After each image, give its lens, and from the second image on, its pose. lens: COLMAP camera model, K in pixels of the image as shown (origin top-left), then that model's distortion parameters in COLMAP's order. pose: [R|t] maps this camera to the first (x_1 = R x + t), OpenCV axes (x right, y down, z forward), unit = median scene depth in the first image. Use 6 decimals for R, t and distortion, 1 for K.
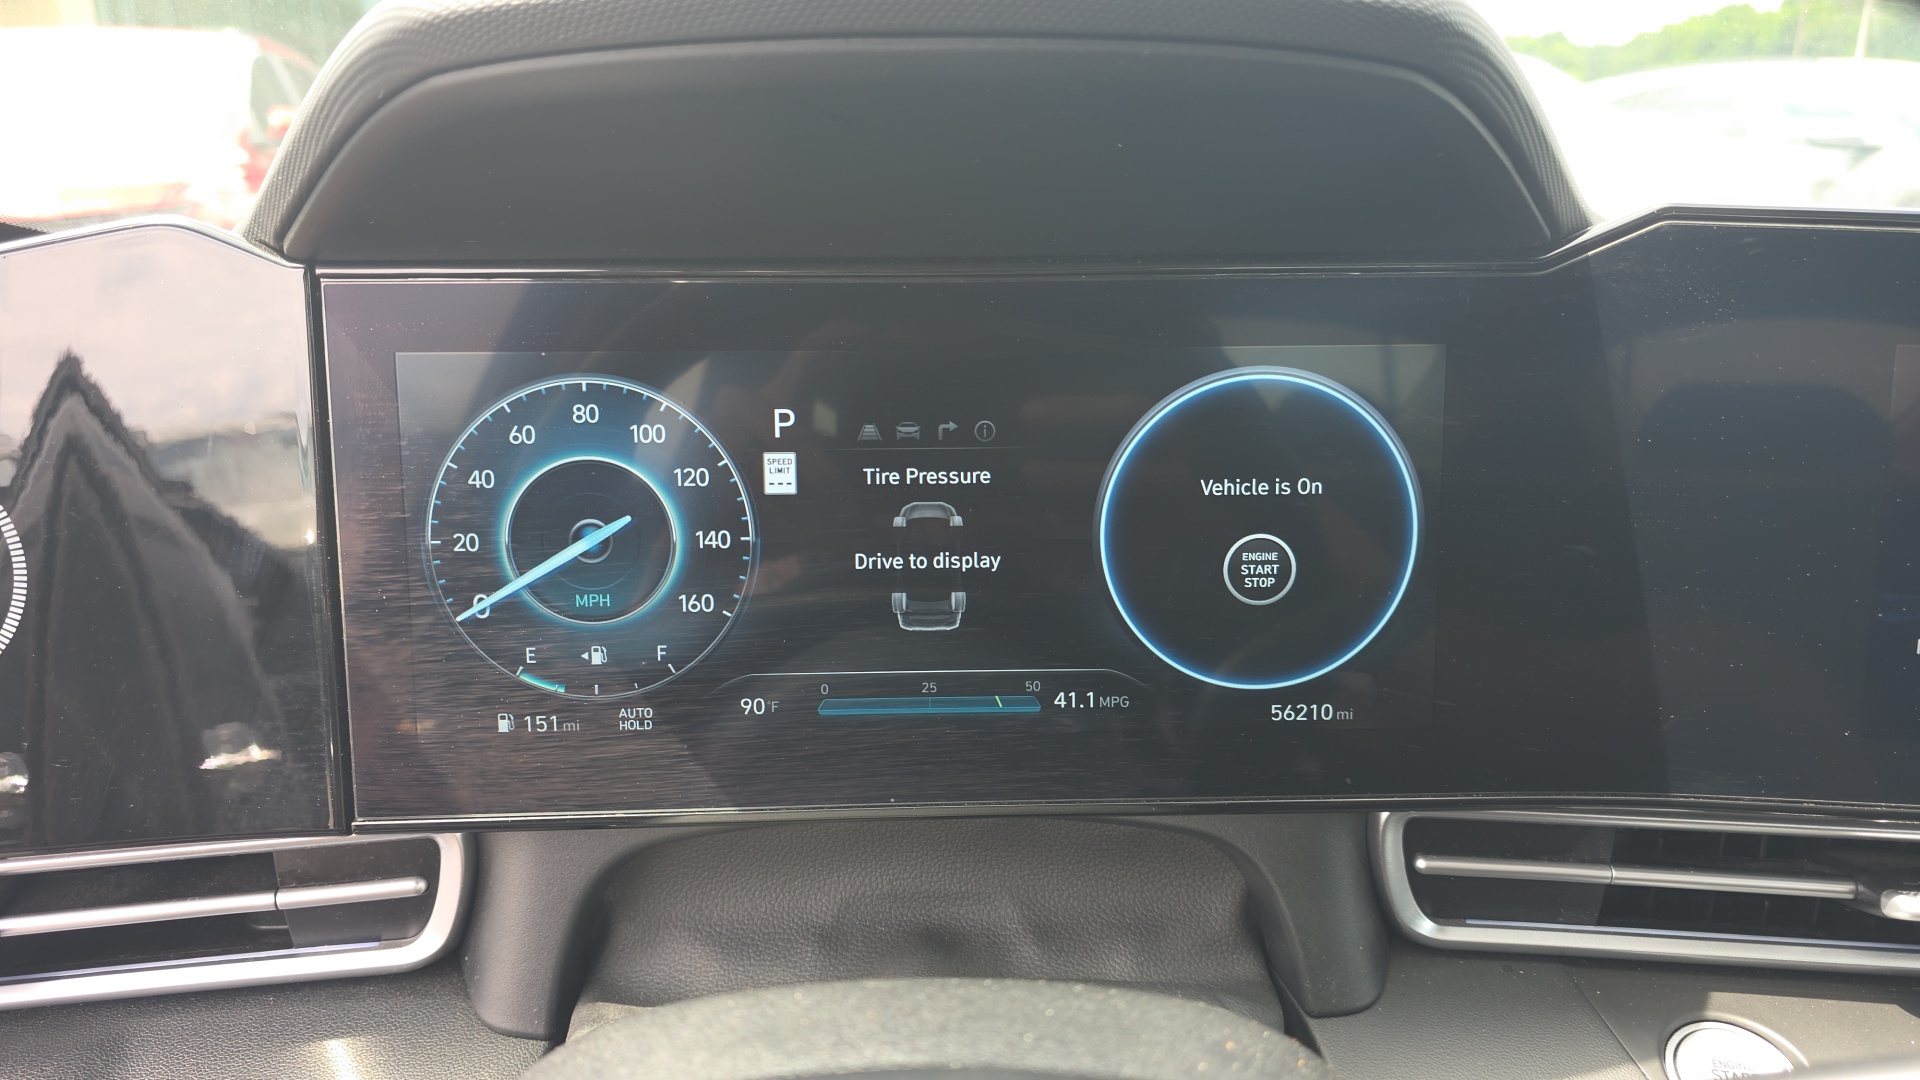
lens RADIAL K [[1305.3, 0, 960.0], [0, 1305.3, 540.0], [0, 0, 1]] dist [0.057473, -0.067060]
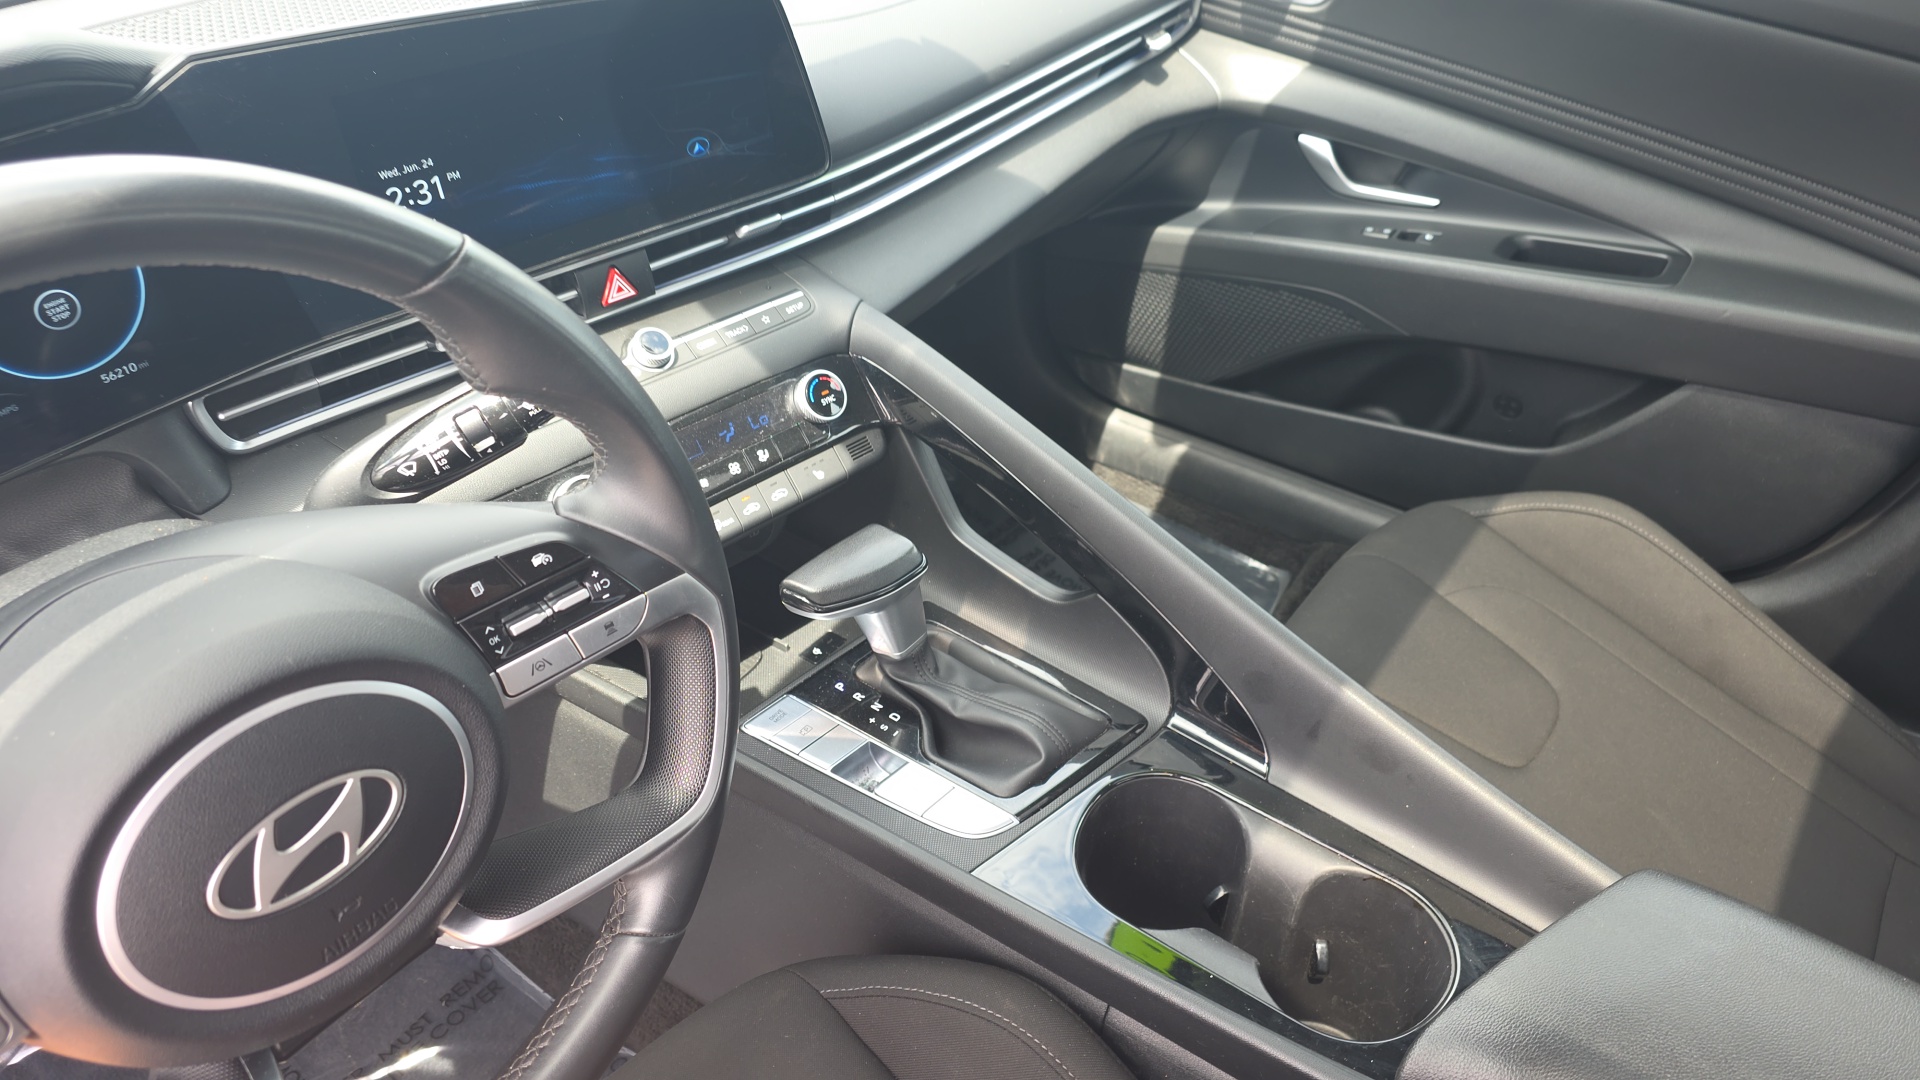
lens RADIAL K [[1294.3, 0, 962.9], [0, 1294.3, 512.7], [0, 0, 1]] dist [0.056380, -0.067213]
pose [[0.621266, -0.464594, 0.631015, -0.259963], [0.186665, 0.869841, 0.456653, -0.322146], [-0.761042, -0.165915, 0.627127, -1.108564]]
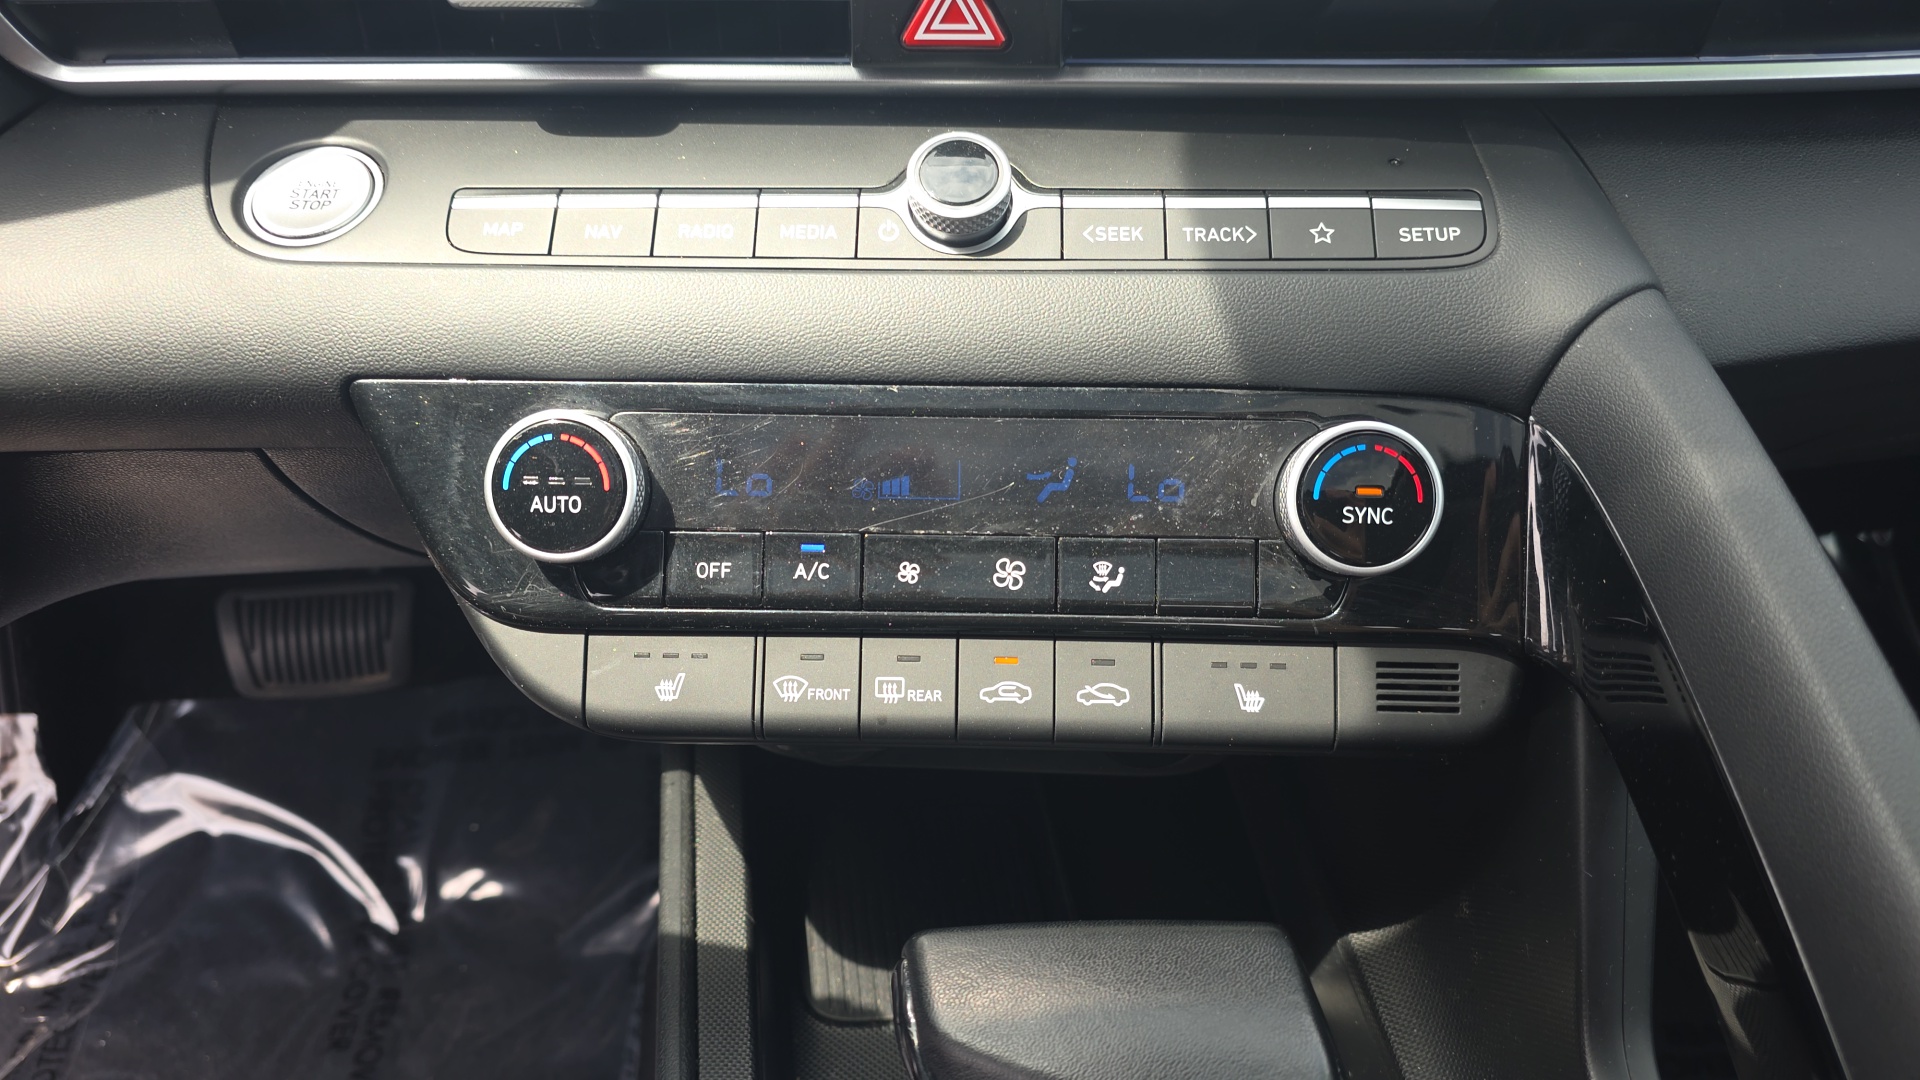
lens RADIAL K [[1318.5, 0, 955.6], [0, 1318.5, 553.9], [0, 0, 1]] dist [0.038880, -0.051695]
pose [[0.996022, -0.063894, 0.062105, 1.006490], [0.033812, 0.915889, 0.400004, 0.289473], [-0.082439, -0.396313, 0.914407, -0.008020]]
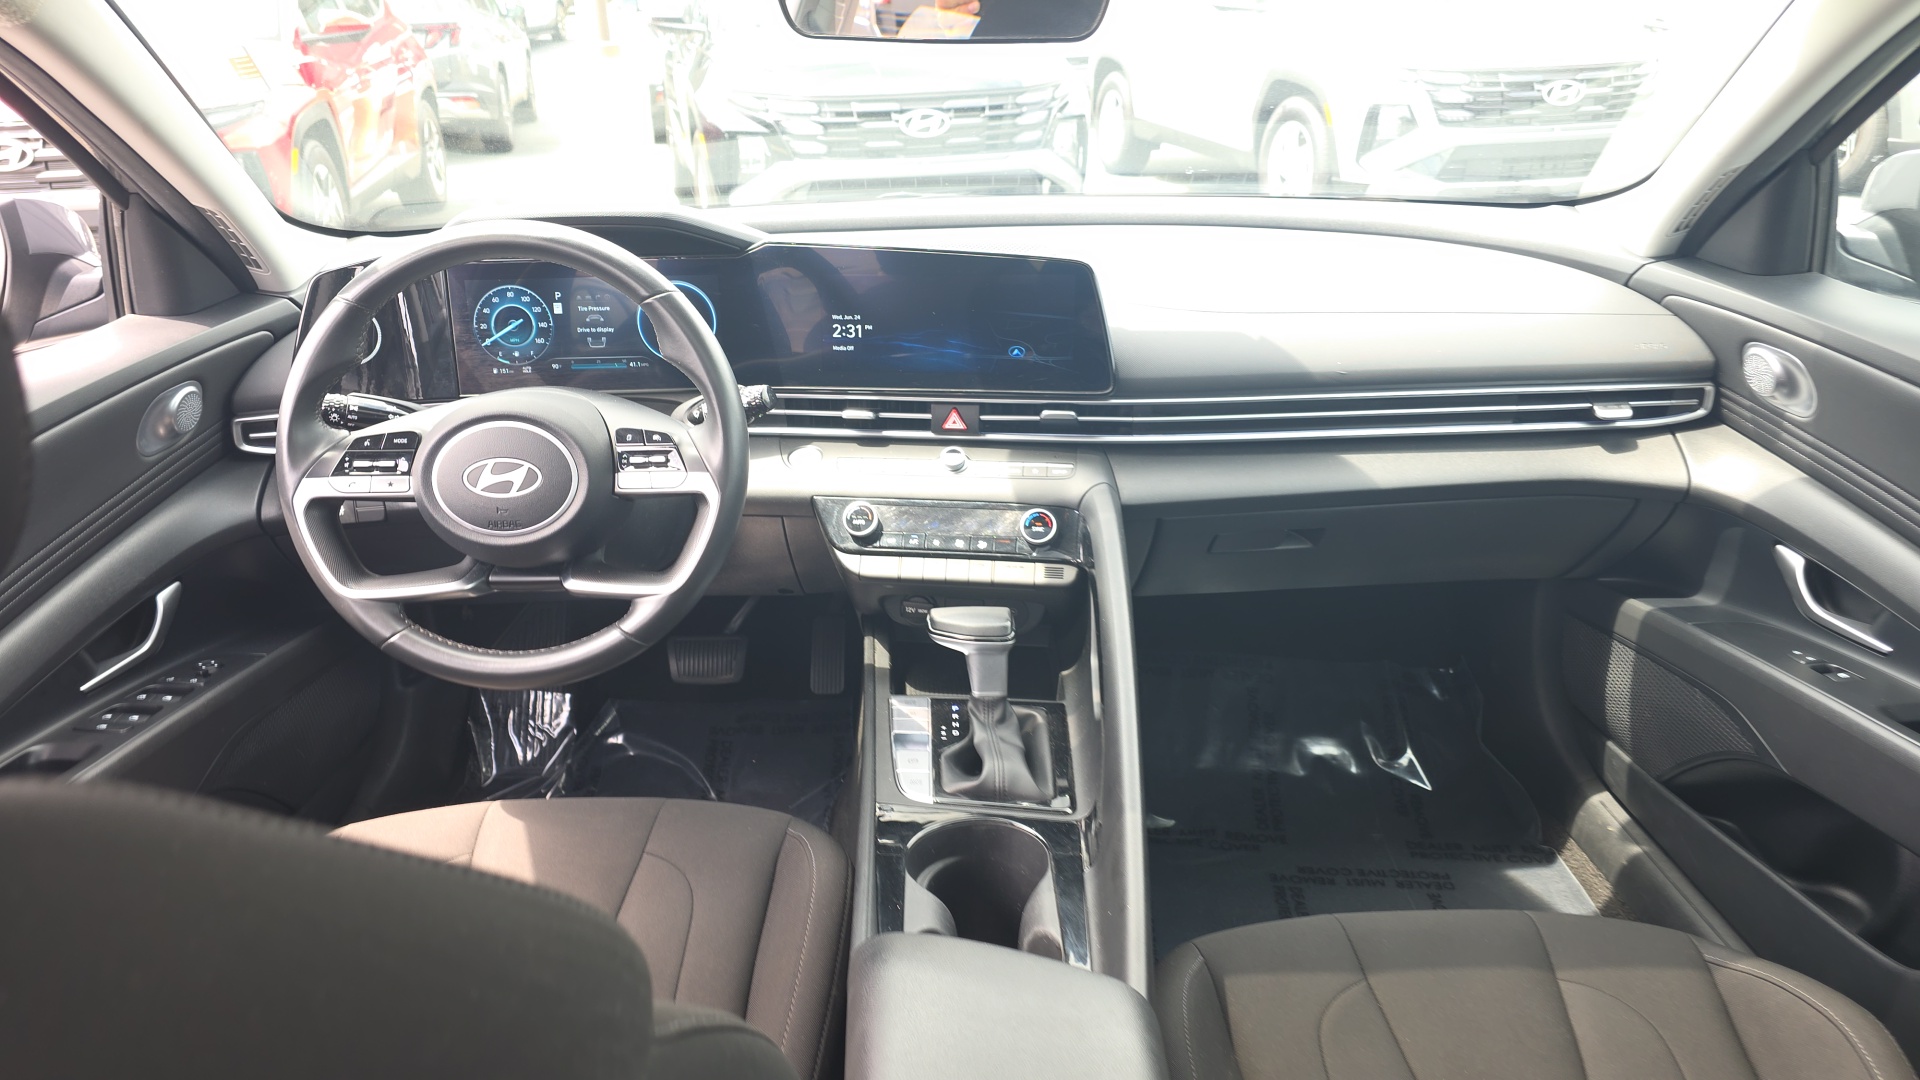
lens RADIAL K [[1262.9, 0, 928.5], [0, 1262.9, 536.3], [0, 0, 1]] dist [0.072248, -0.062444]
pose [[0.999340, -0.009737, -0.034987, 1.141425], [0.014169, 0.991577, 0.128745, 0.158539], [0.033439, -0.129155, 0.991060, -2.971181]]
